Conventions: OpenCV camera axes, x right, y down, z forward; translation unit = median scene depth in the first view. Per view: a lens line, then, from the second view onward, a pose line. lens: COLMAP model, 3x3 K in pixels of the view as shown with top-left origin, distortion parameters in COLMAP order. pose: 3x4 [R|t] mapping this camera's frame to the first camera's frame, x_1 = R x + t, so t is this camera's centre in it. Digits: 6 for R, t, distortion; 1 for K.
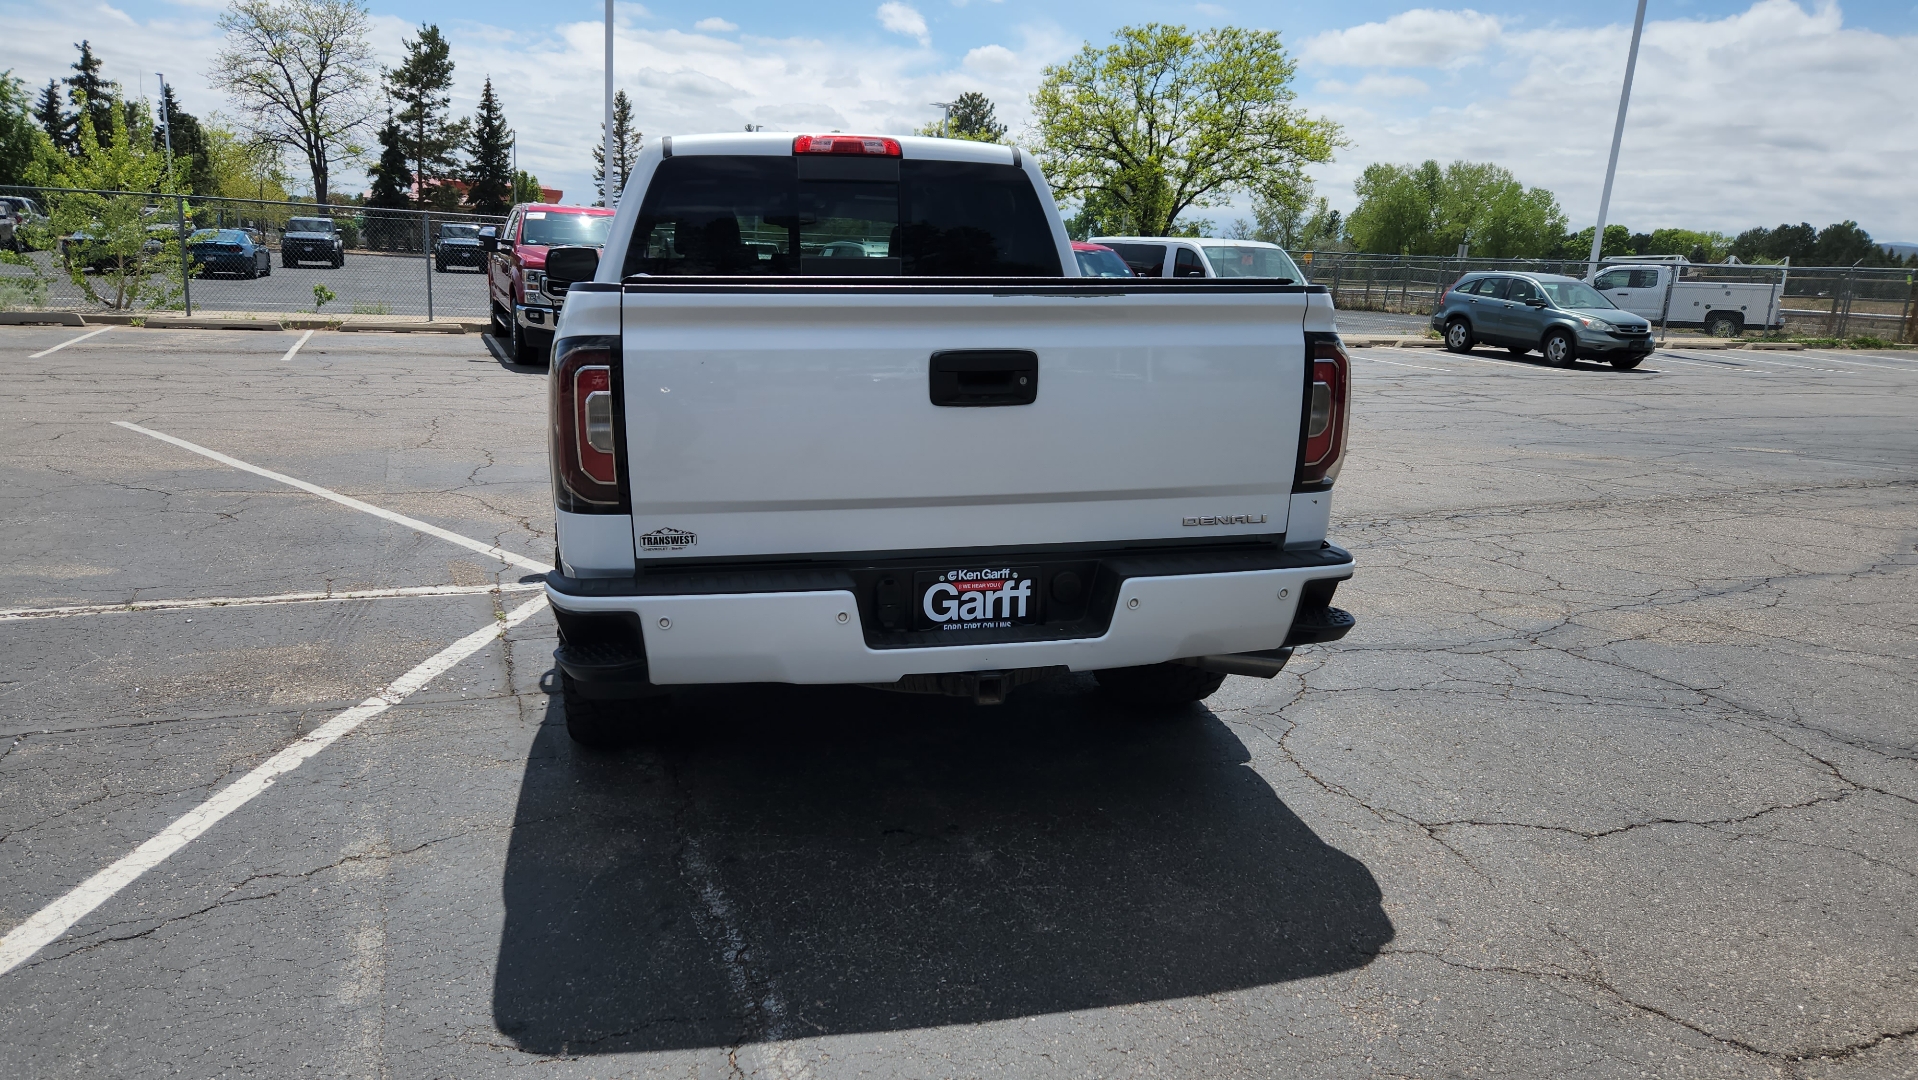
lens RADIAL K [[1290.5, 0, 912.3], [0, 1290.5, 544.4], [0, 0, 1]] dist [0.068622, -0.053554]
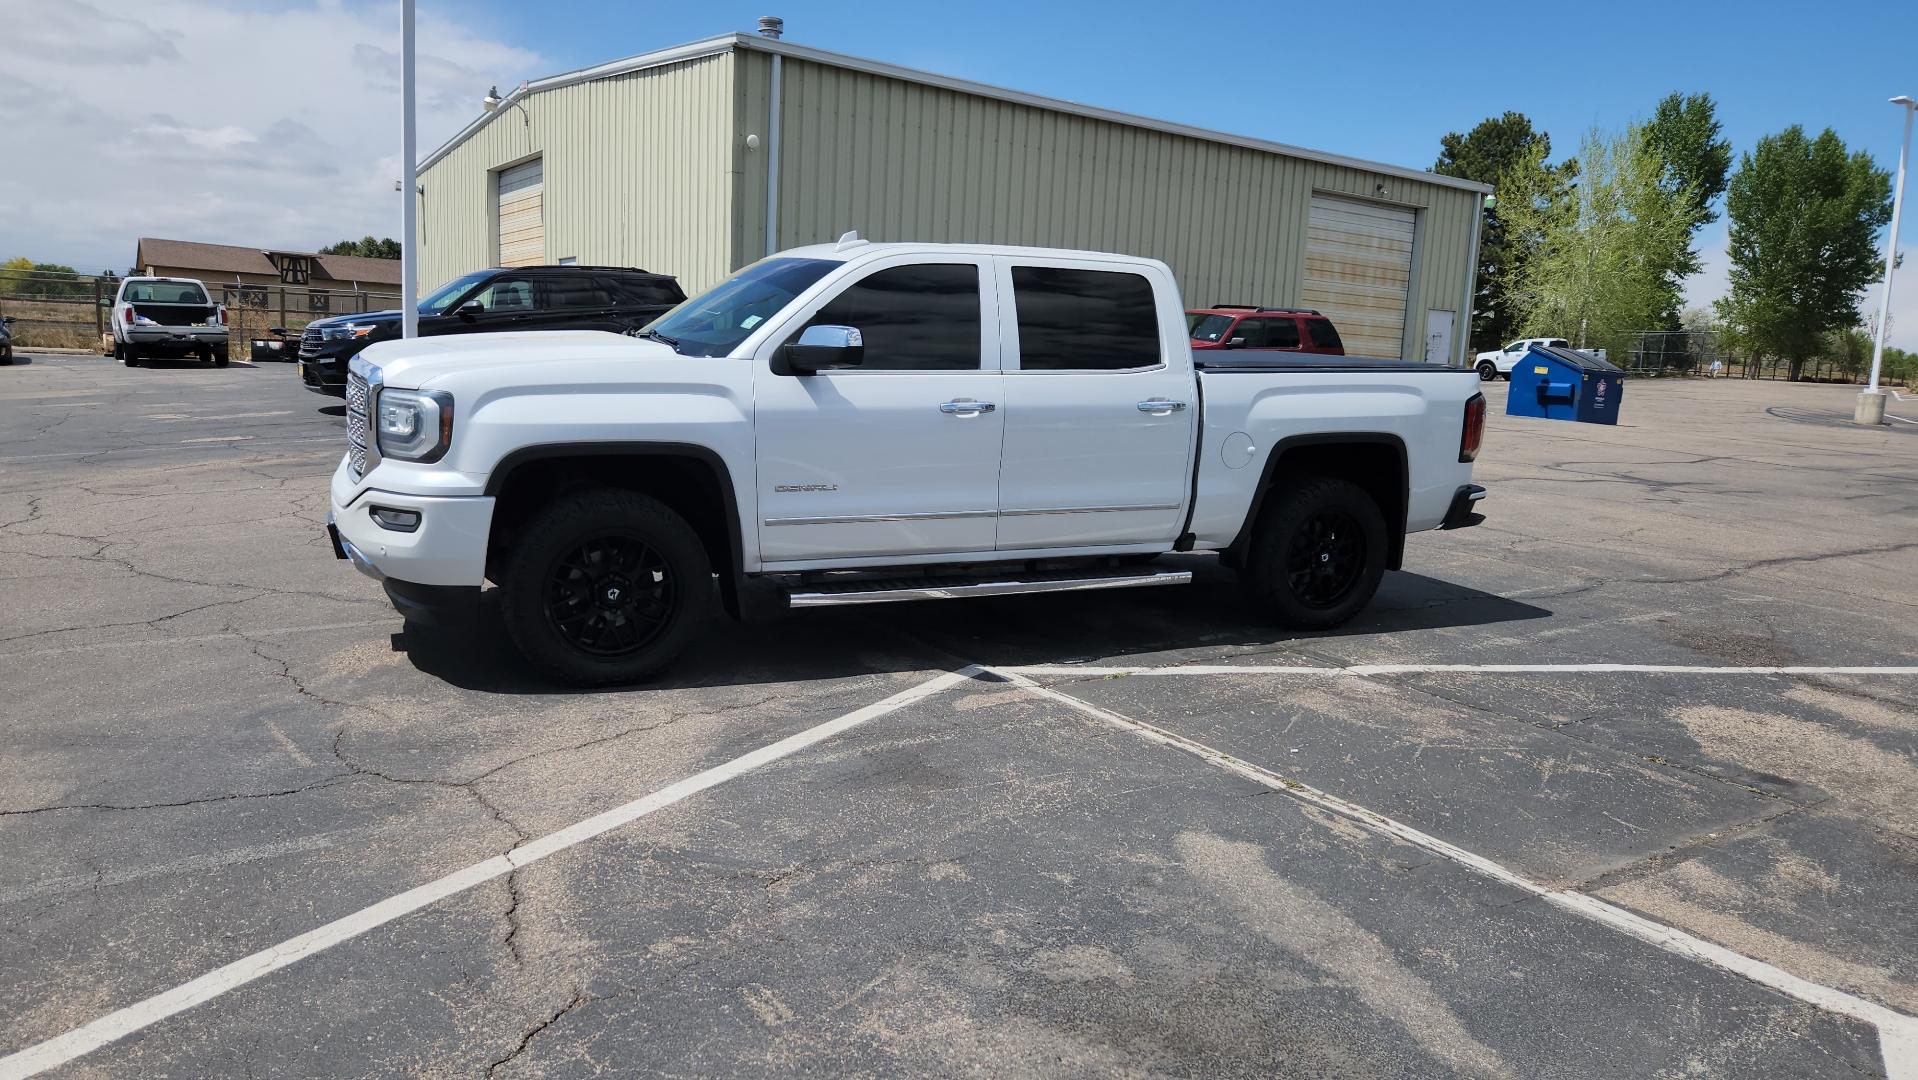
lens RADIAL K [[1300.0, 0, 933.6], [0, 1300.0, 532.5], [0, 0, 1]] dist [0.078074, -0.071849]
pose [[-0.234538, -0.187935, 0.953767, -0.173712], [0.155539, 0.961239, 0.227655, -0.044477], [-0.959583, 0.201742, -0.196216, 0.178524]]
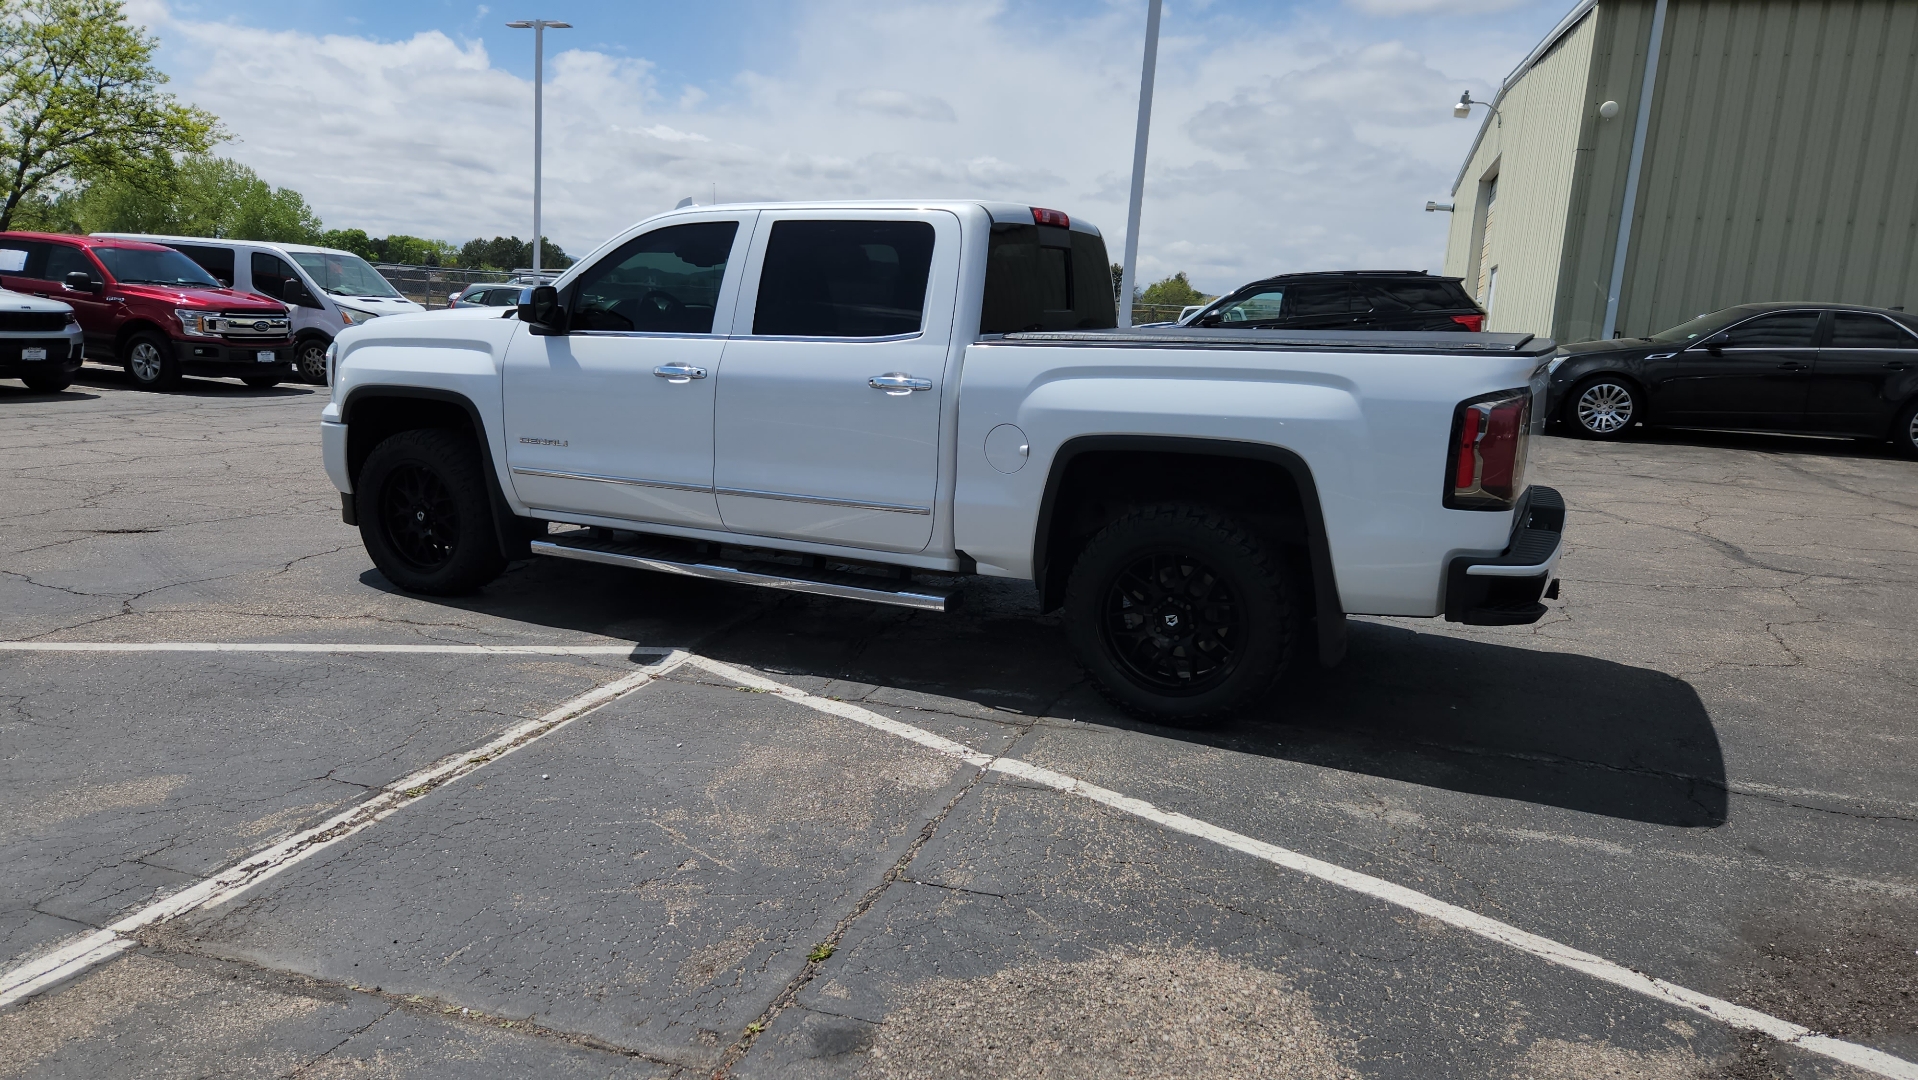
lens RADIAL K [[1290.8, 0, 917.9], [0, 1290.8, 548.2], [0, 0, 1]] dist [0.073482, -0.063115]
pose [[0.624752, -0.146270, 0.767001, -0.125979], [0.143799, 0.987049, 0.071104, -0.012710], [-0.767468, 0.065872, 0.637694, 0.041169]]
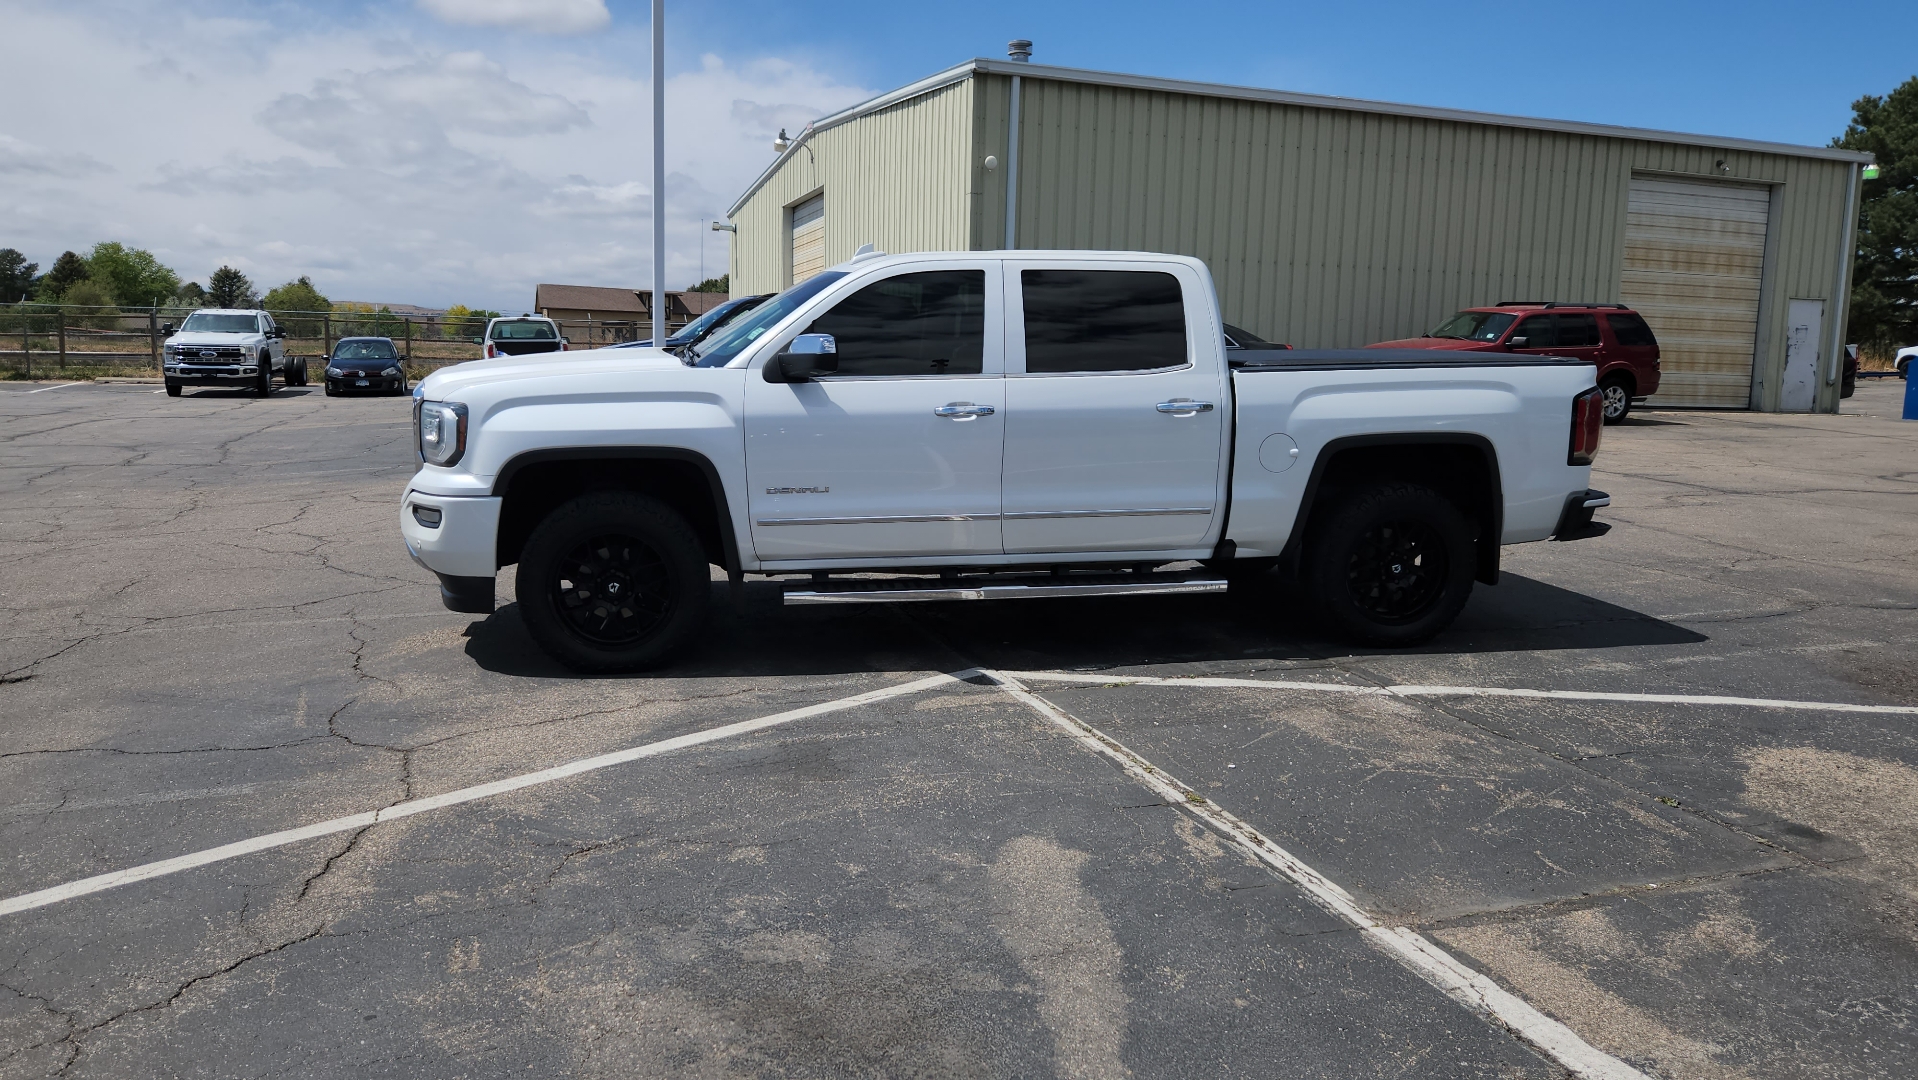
lens RADIAL K [[1299.0, 0, 920.0], [0, 1299.0, 516.6], [0, 0, 1]] dist [0.073567, -0.062911]
pose [[0.028111, -0.165002, 0.985893, -0.179733], [0.198276, 0.967606, 0.156288, -0.036779], [-0.979743, 0.191086, 0.059916, 0.142667]]
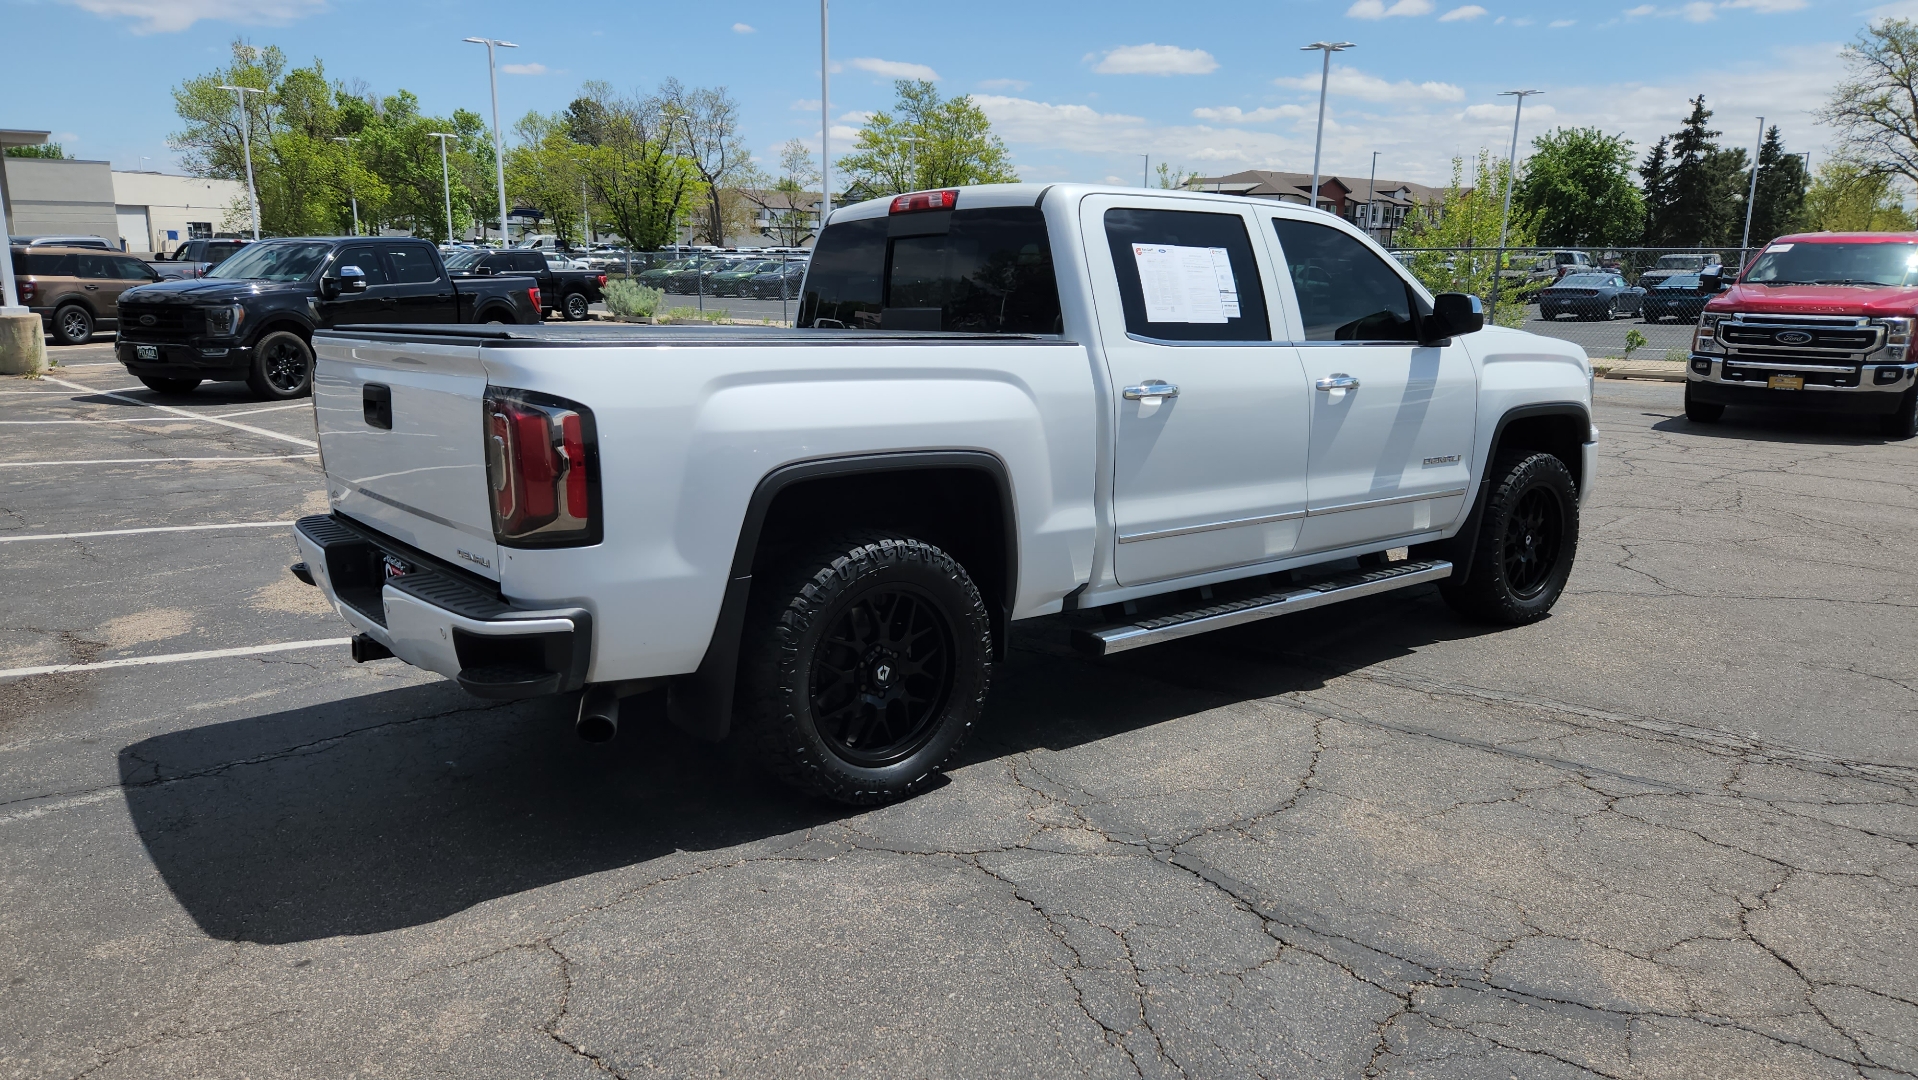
lens RADIAL K [[1273.1, 0, 921.9], [0, 1273.1, 542.8], [0, 0, 1]] dist [0.069805, -0.056793]
pose [[0.441589, 0.155164, -0.883699, 0.103514], [-0.182864, 0.979824, 0.080664, -0.014231], [0.878385, 0.125976, 0.461053, 0.065494]]
